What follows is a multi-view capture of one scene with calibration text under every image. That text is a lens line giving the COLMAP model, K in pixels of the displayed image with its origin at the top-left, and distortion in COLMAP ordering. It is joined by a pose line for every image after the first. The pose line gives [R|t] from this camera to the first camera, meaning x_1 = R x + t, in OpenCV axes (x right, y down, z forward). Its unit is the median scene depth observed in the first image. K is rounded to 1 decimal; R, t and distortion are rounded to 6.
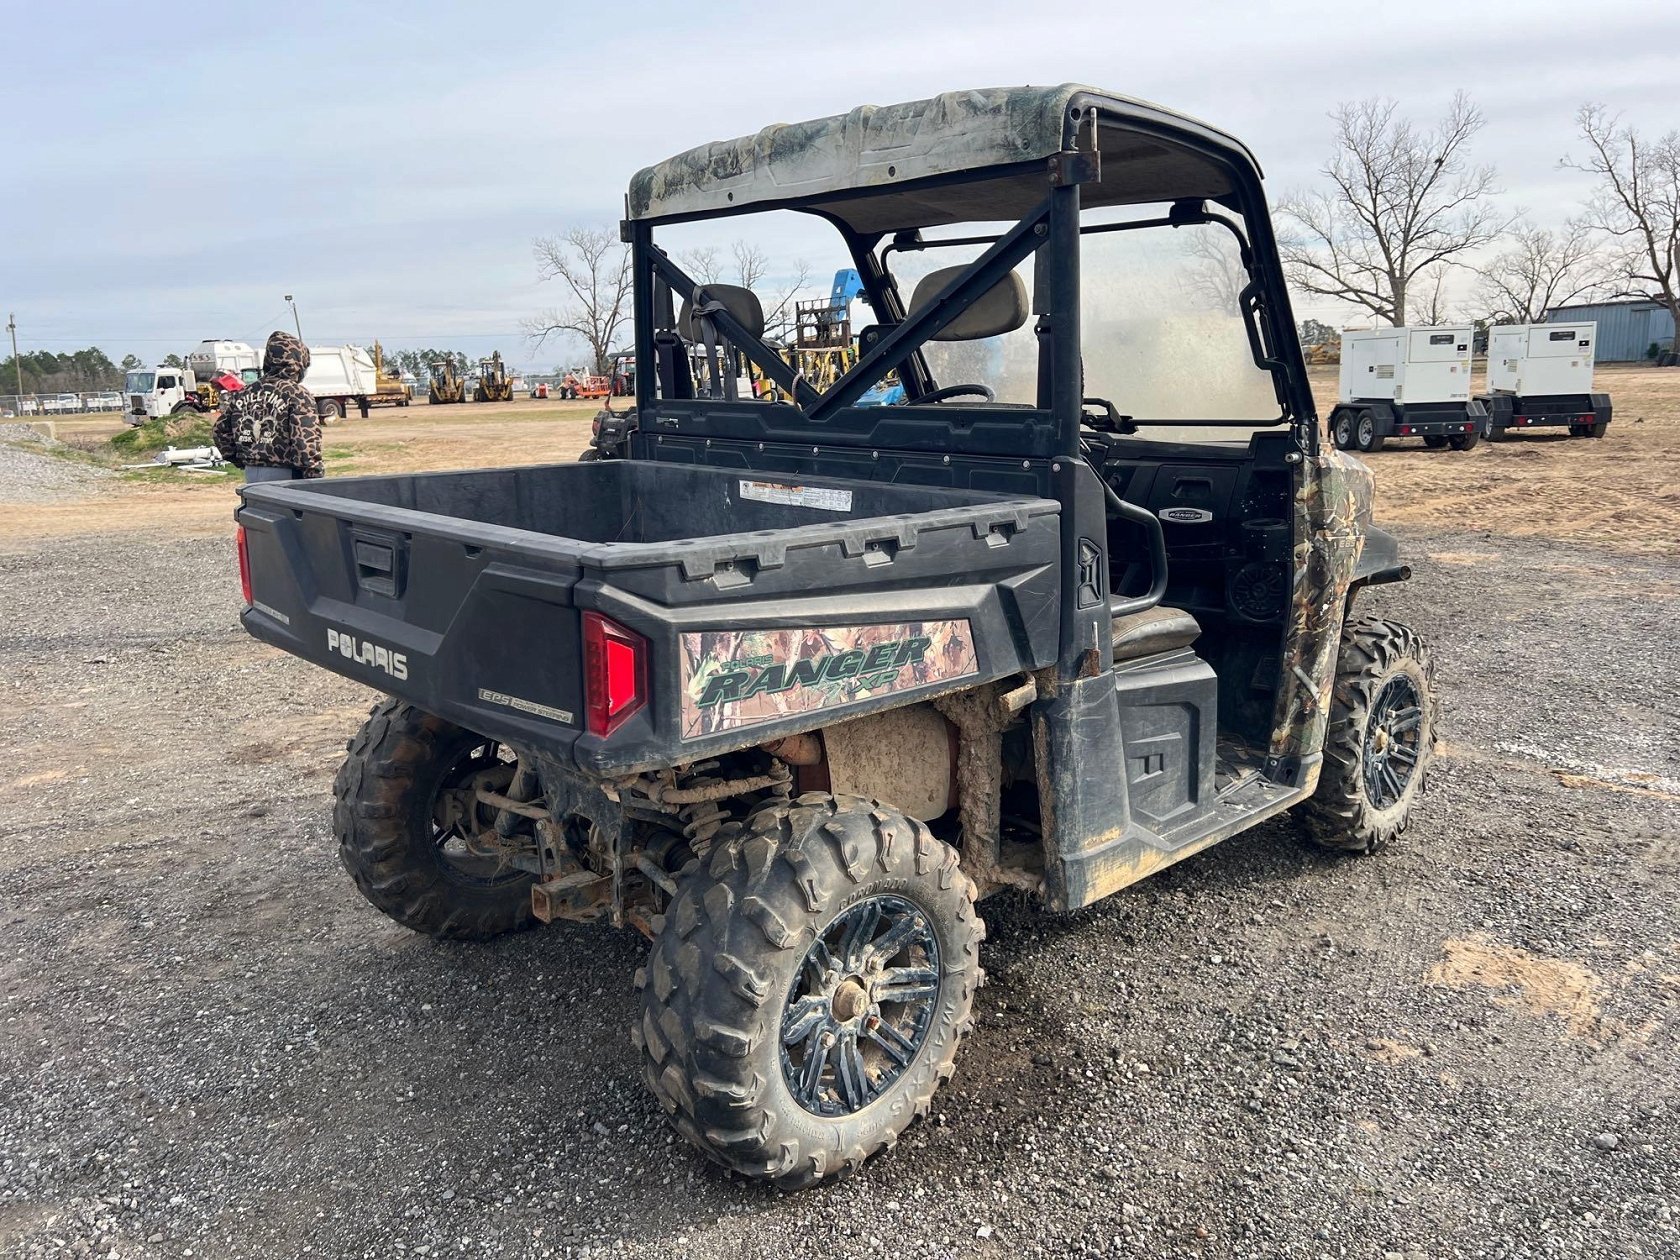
lens RADIAL K [[1256.2, 0, 847.4], [0, 1256.2, 631.4], [0, 0, 1]] dist [0.012897, -0.004303]
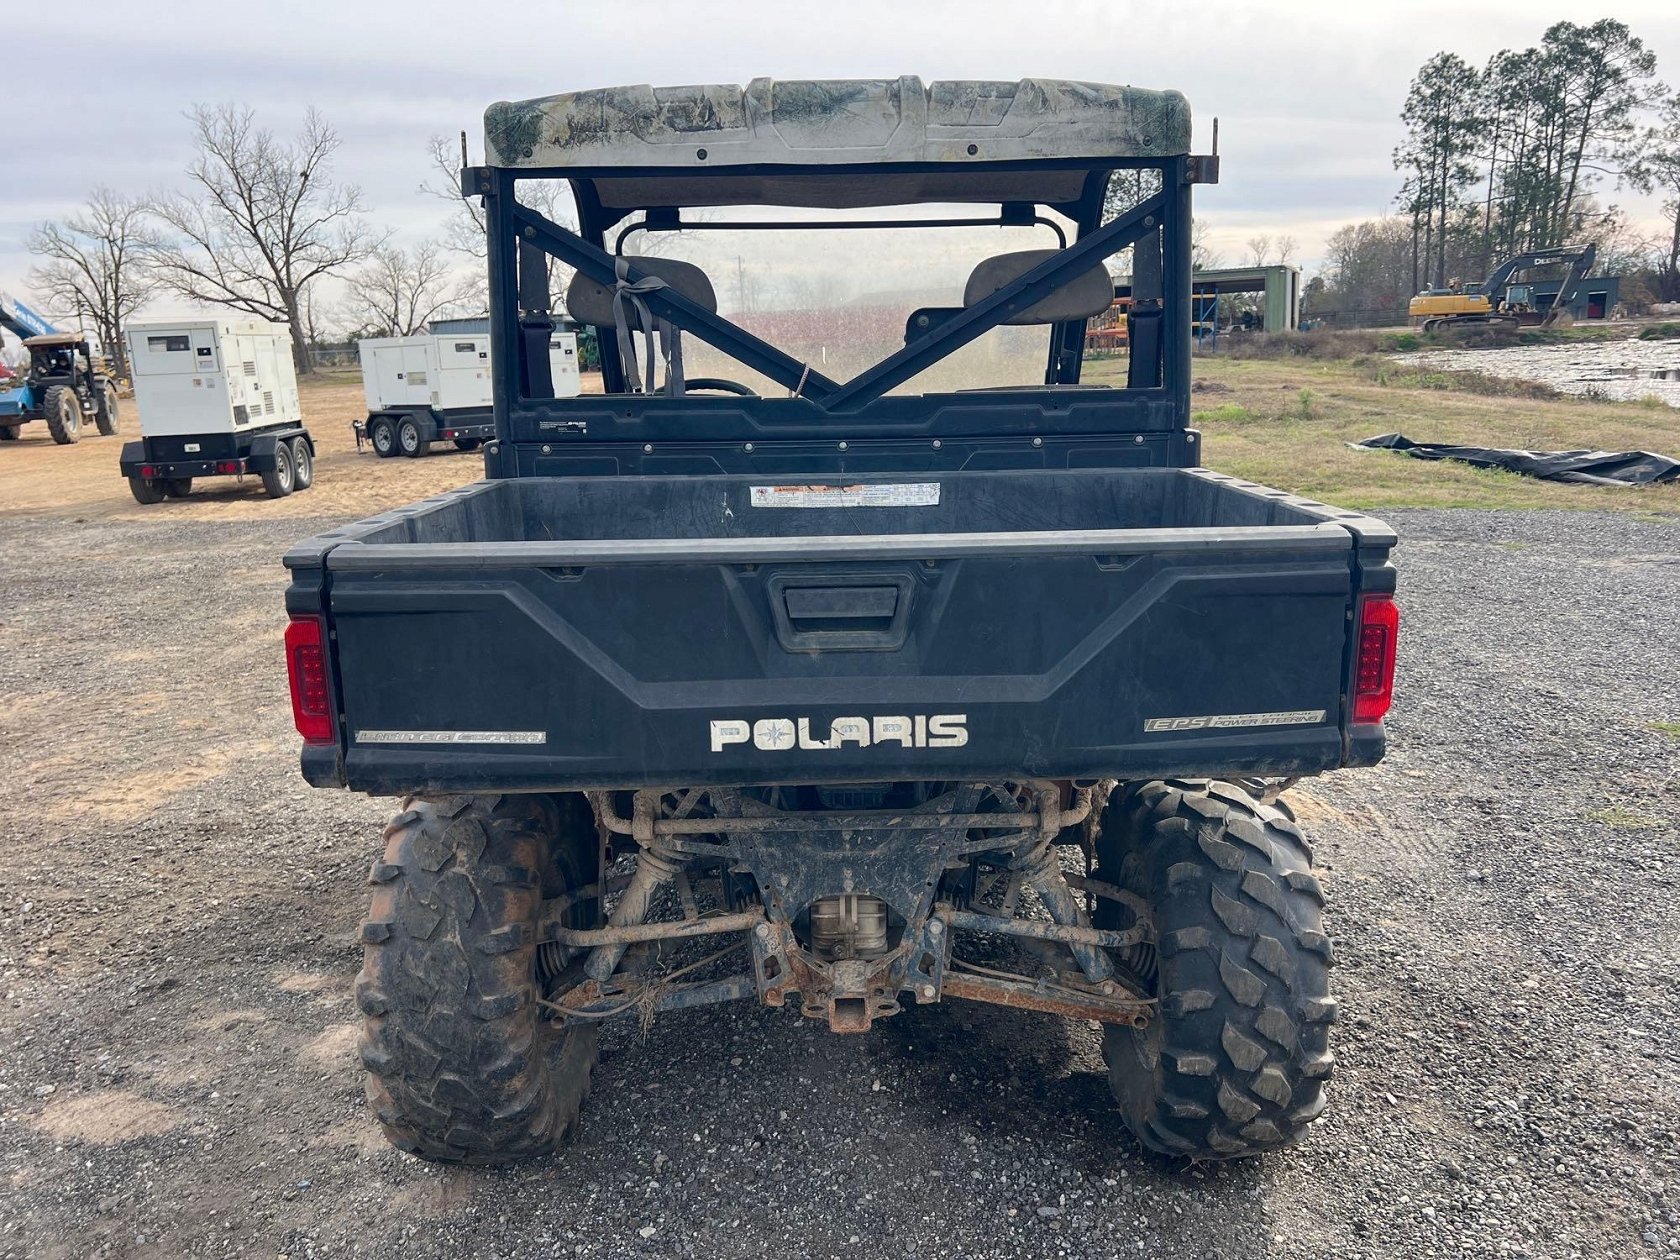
lens RADIAL K [[1256.2, 0, 835.2], [0, 1256.2, 635.8], [0, 0, 1]] dist [0.012897, -0.004303]
pose [[0.683167, -0.161888, 0.712092, -0.611368], [0.165485, 0.984071, 0.064957, -0.059469], [-0.711265, 0.073464, 0.699075, 0.327379]]
